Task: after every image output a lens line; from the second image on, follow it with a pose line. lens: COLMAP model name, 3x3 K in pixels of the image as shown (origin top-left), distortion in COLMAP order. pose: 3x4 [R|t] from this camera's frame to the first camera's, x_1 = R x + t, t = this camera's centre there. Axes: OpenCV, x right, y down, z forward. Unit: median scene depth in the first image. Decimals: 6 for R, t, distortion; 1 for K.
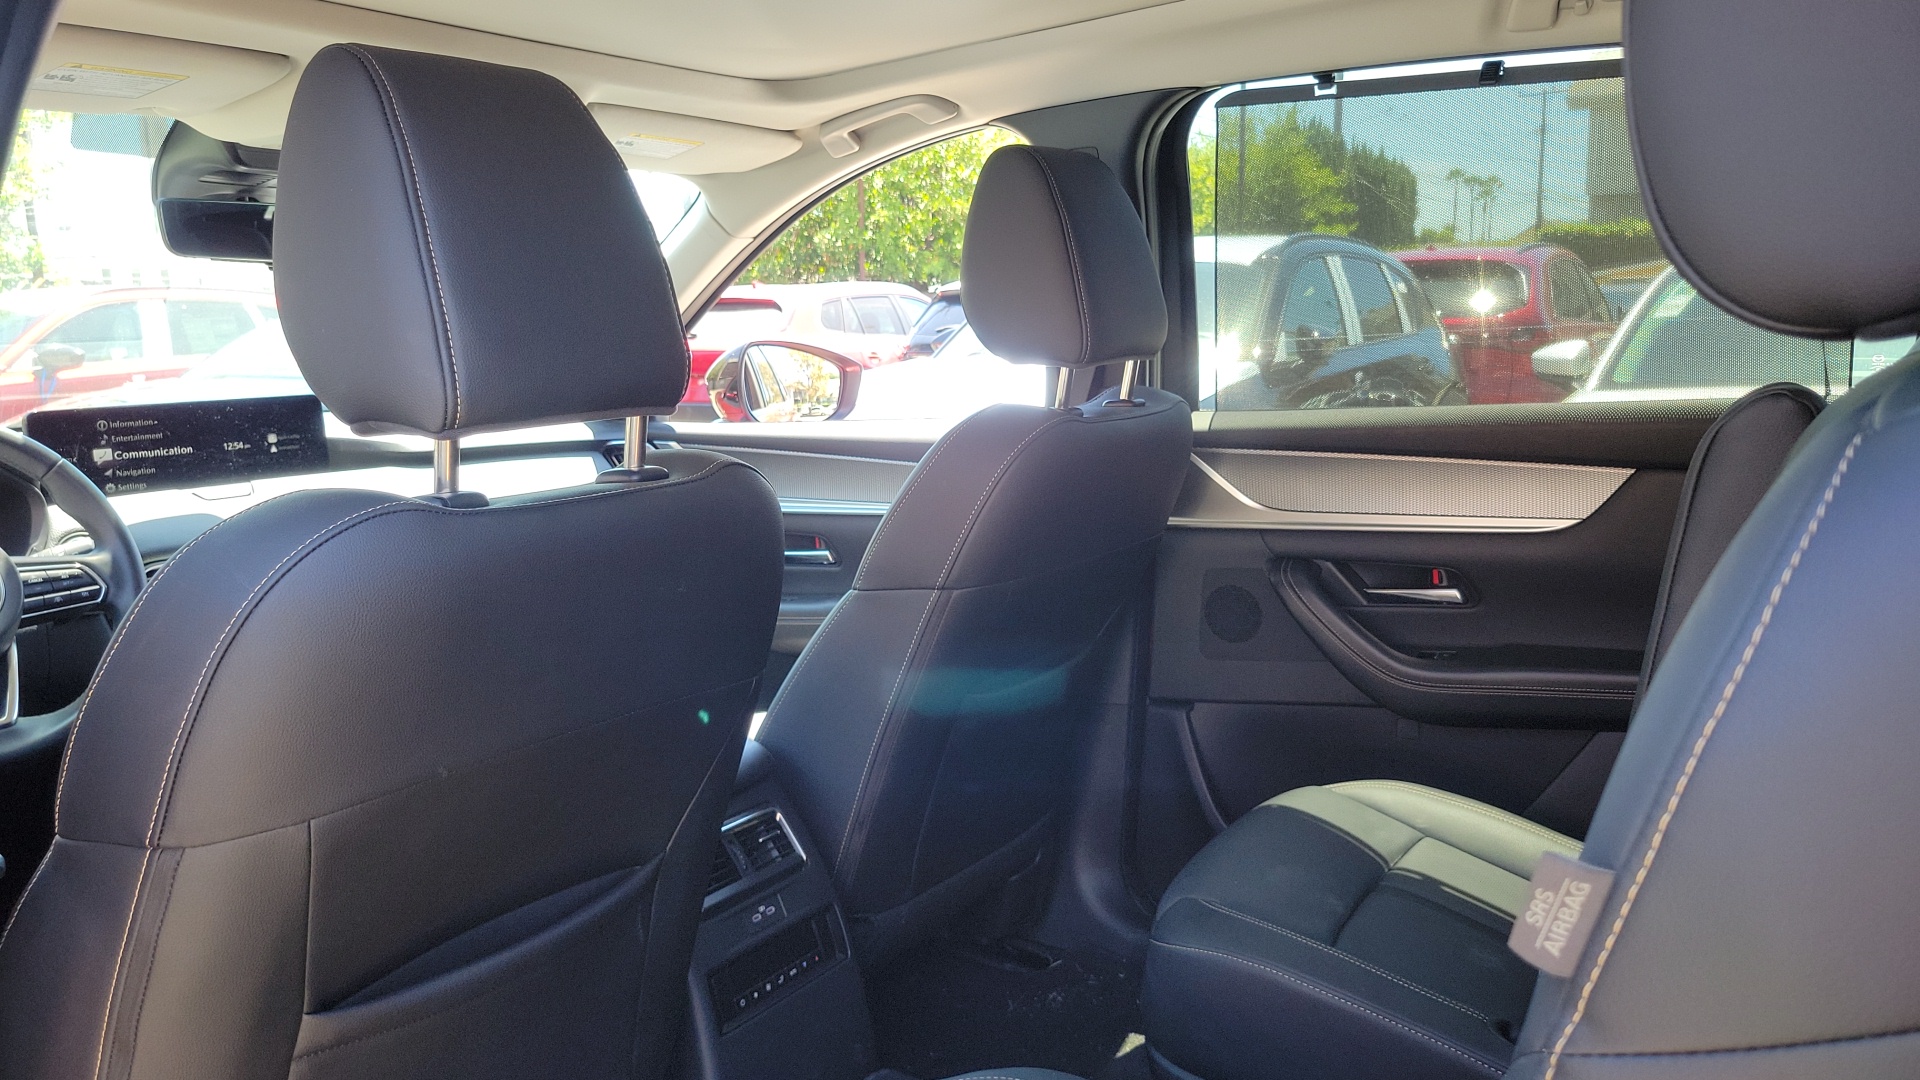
lens RADIAL K [[1430.4, 0, 963.8], [0, 1430.4, 536.2], [0, 0, 1]] dist [0.026608, -0.002934]
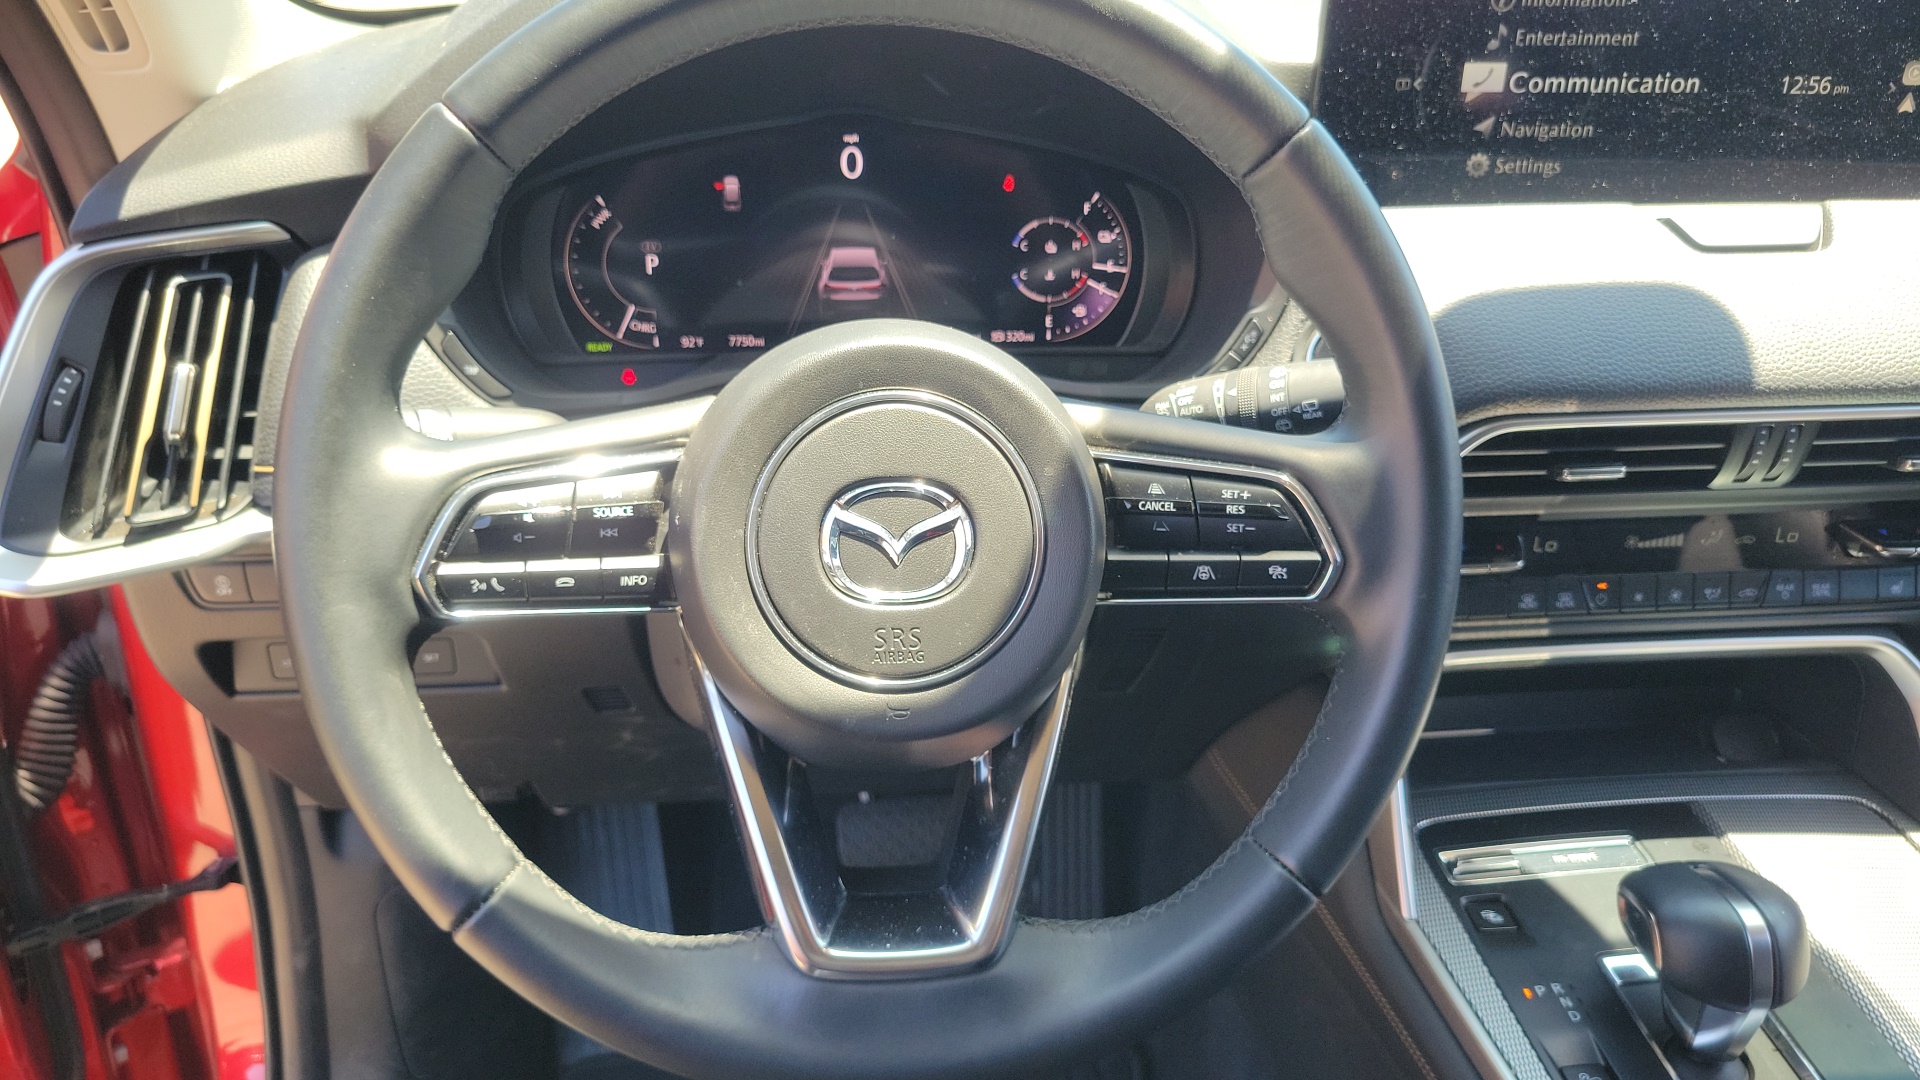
lens RADIAL K [[1449.0, 0, 966.8], [0, 1449.0, 546.1], [0, 0, 1]] dist [0.003168, -0.004067]
pose [[0.616451, 0.371902, -0.694030, -0.359749], [-0.144676, 0.919919, 0.364443, -0.061943], [0.773988, -0.124251, 0.620890, 0.626318]]
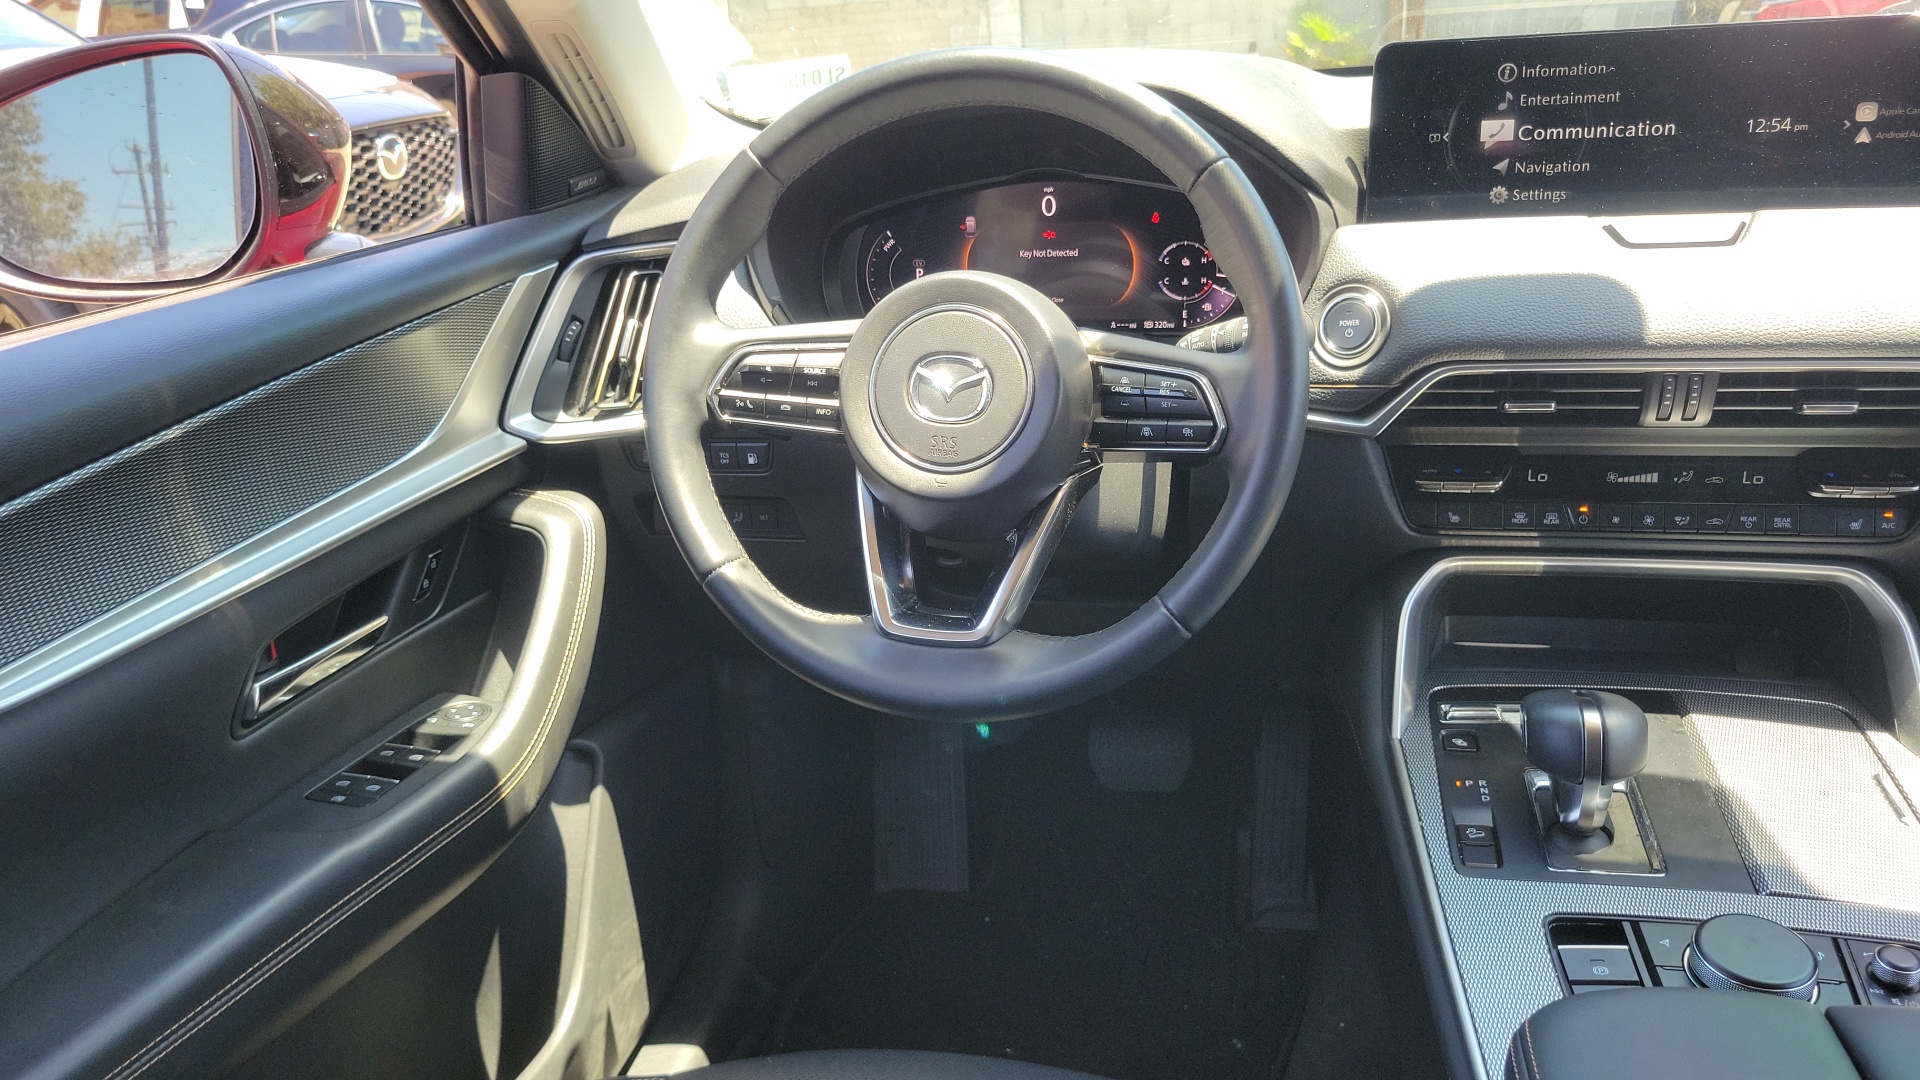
lens RADIAL K [[1473.6, 0, 951.3], [0, 1473.6, 546.3], [0, 0, 1]] dist [0.025093, -0.013192]
pose [[0.334708, 0.343365, -0.877537, -0.129567], [-0.088628, 0.938592, 0.333451, -0.076124], [0.938145, -0.033834, 0.344586, 0.612007]]
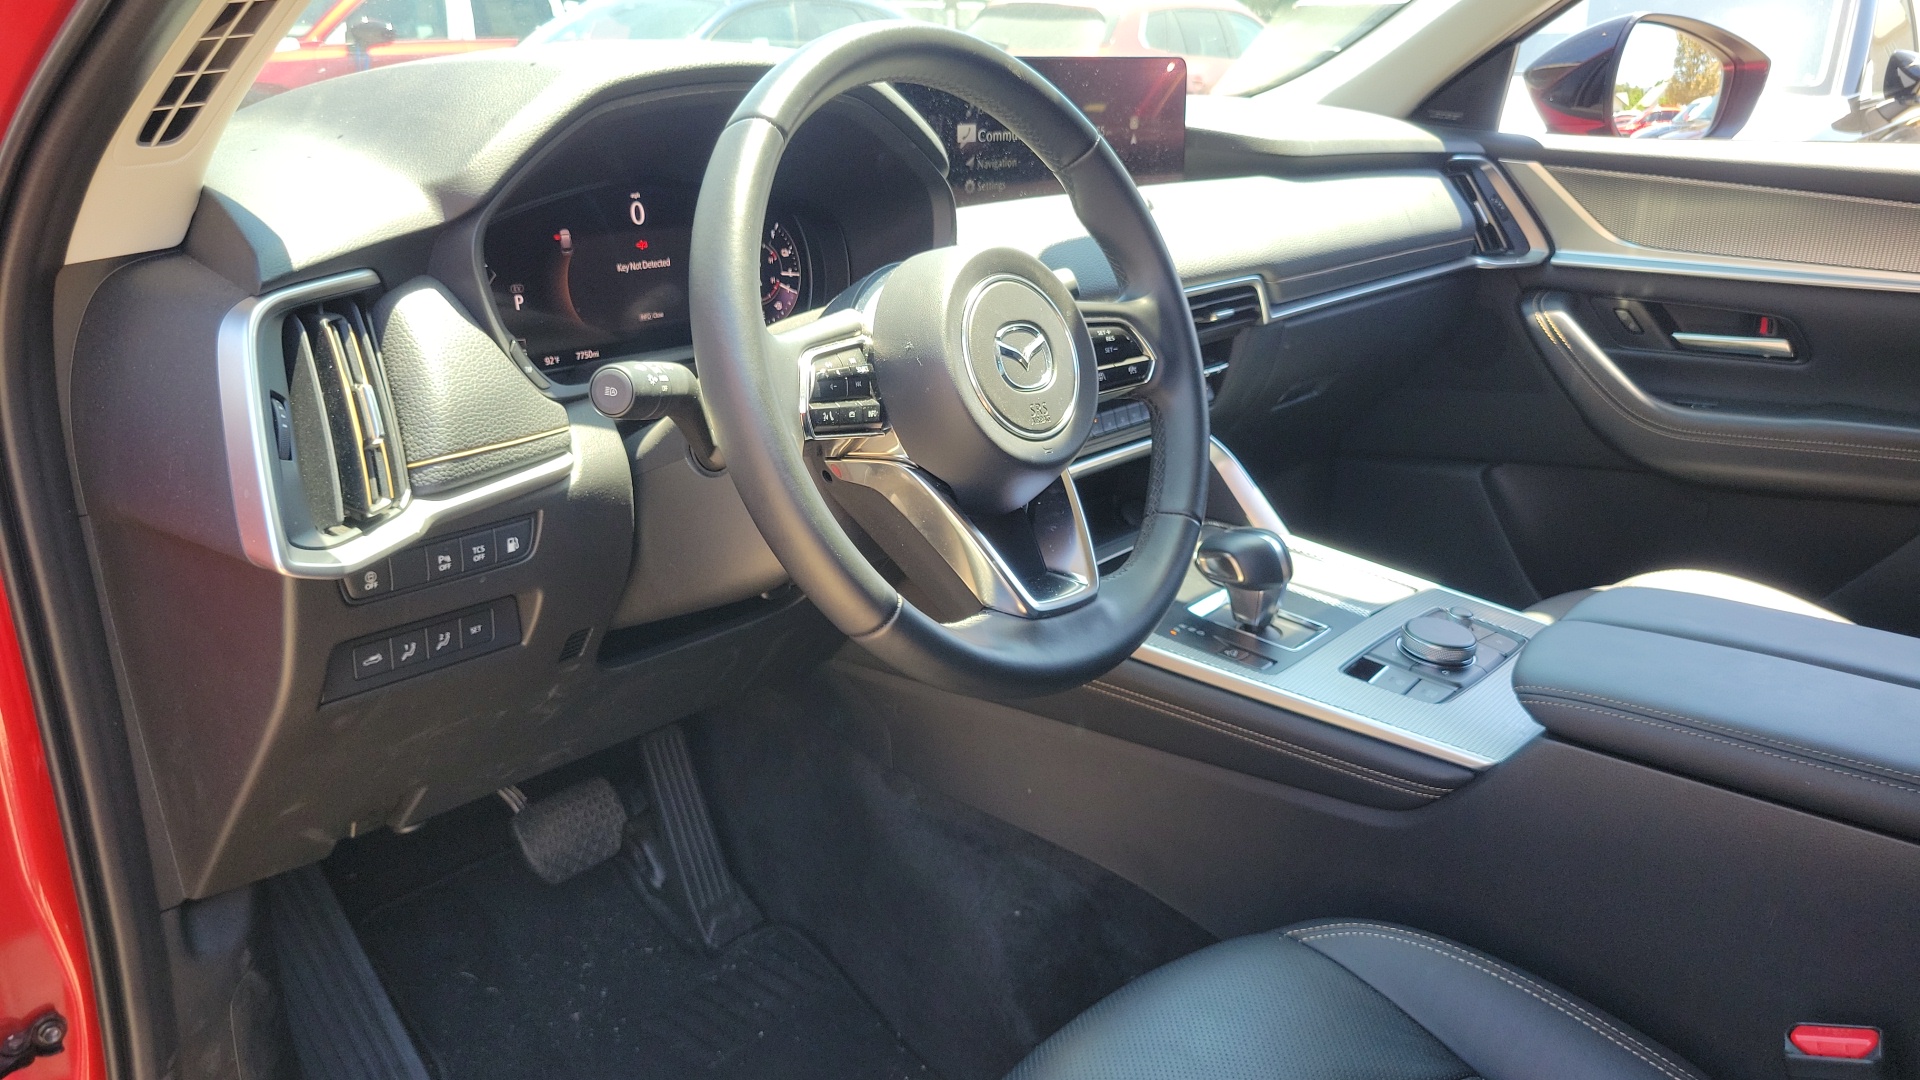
lens RADIAL K [[1473.6, 0, 951.3], [0, 1473.6, 546.3], [0, 0, 1]] dist [0.025093, -0.013192]
pose [[0.987384, 0.090765, -0.129748, -0.496872], [-0.065933, 0.980661, 0.184275, 0.003925], [0.143964, -0.173395, 0.974273, 0.317912]]
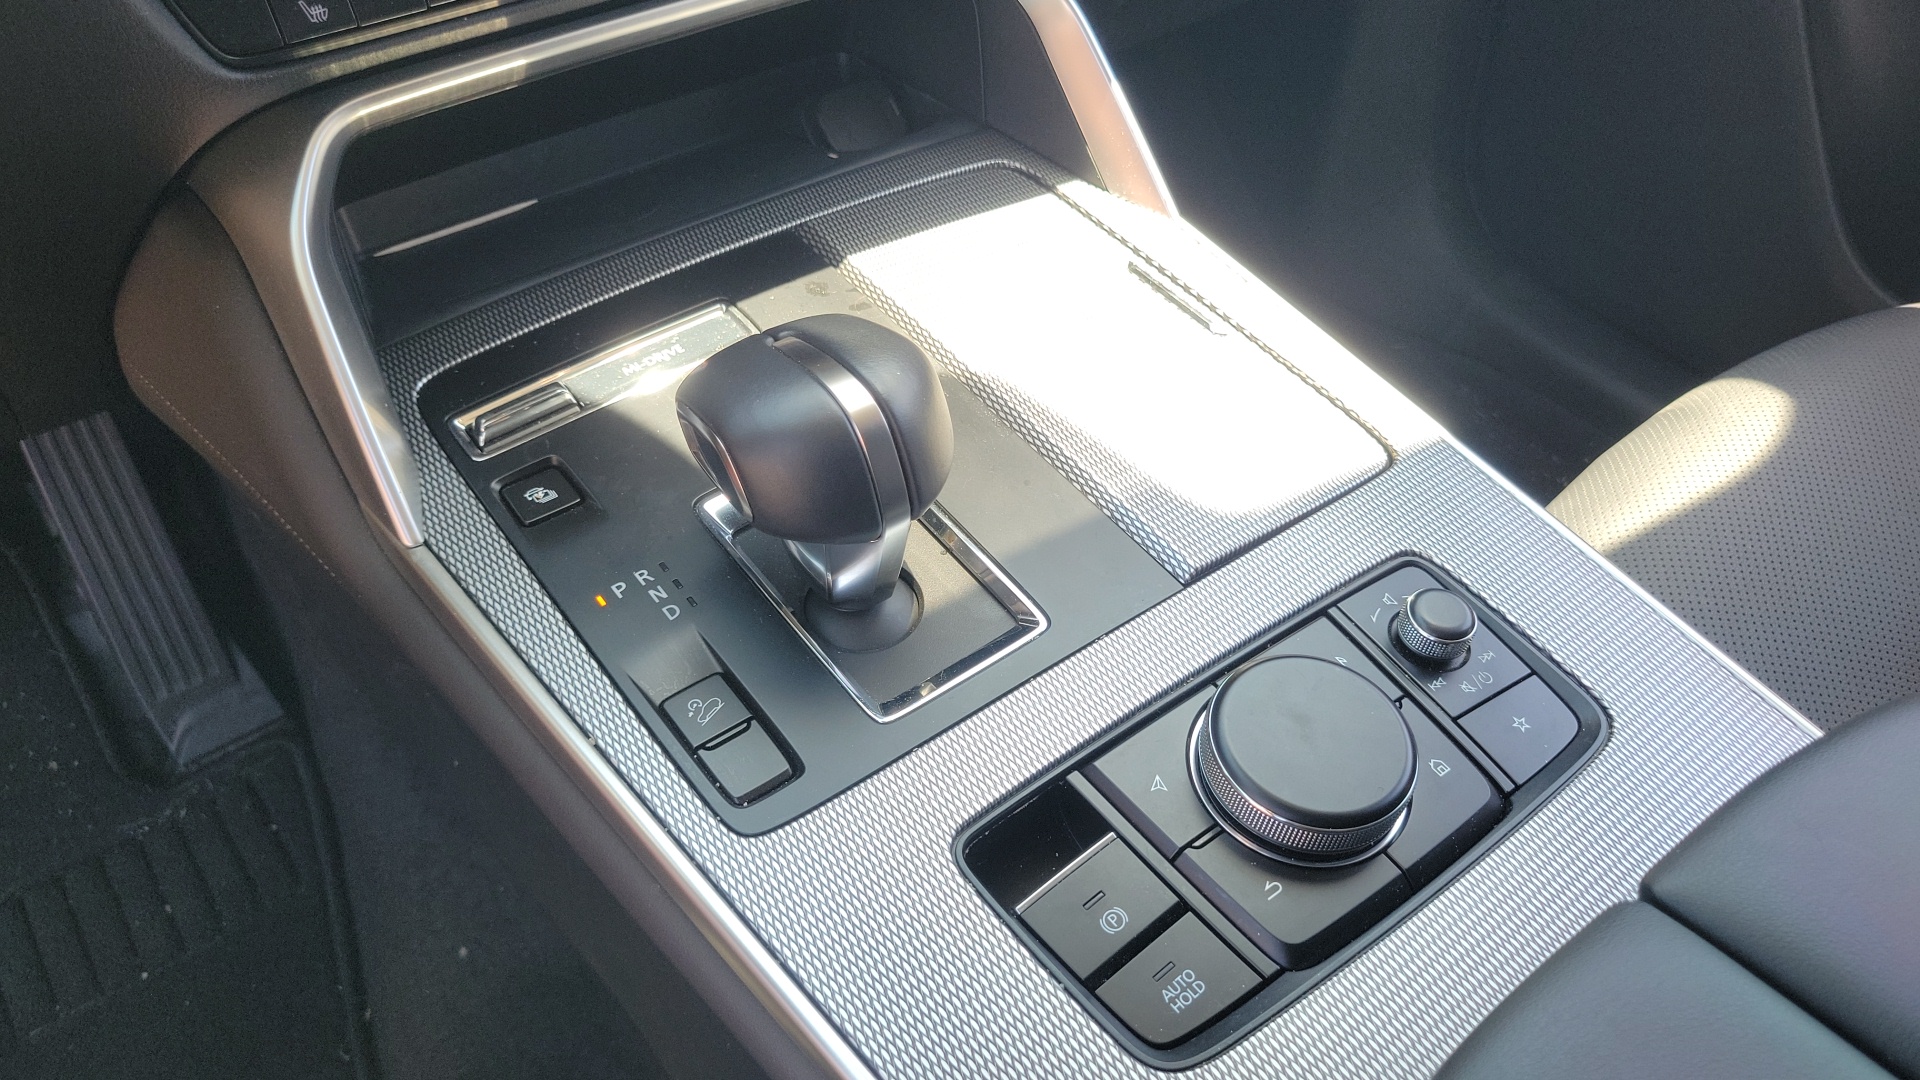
lens RADIAL K [[1430.4, 0, 963.8], [0, 1430.4, 536.2], [0, 0, 1]] dist [0.026608, -0.002934]
pose [[0.936463, 0.277274, -0.214841, -0.381638], [-0.097352, 0.793877, 0.600235, -0.001019], [0.336987, -0.541183, 0.770429, 0.789727]]
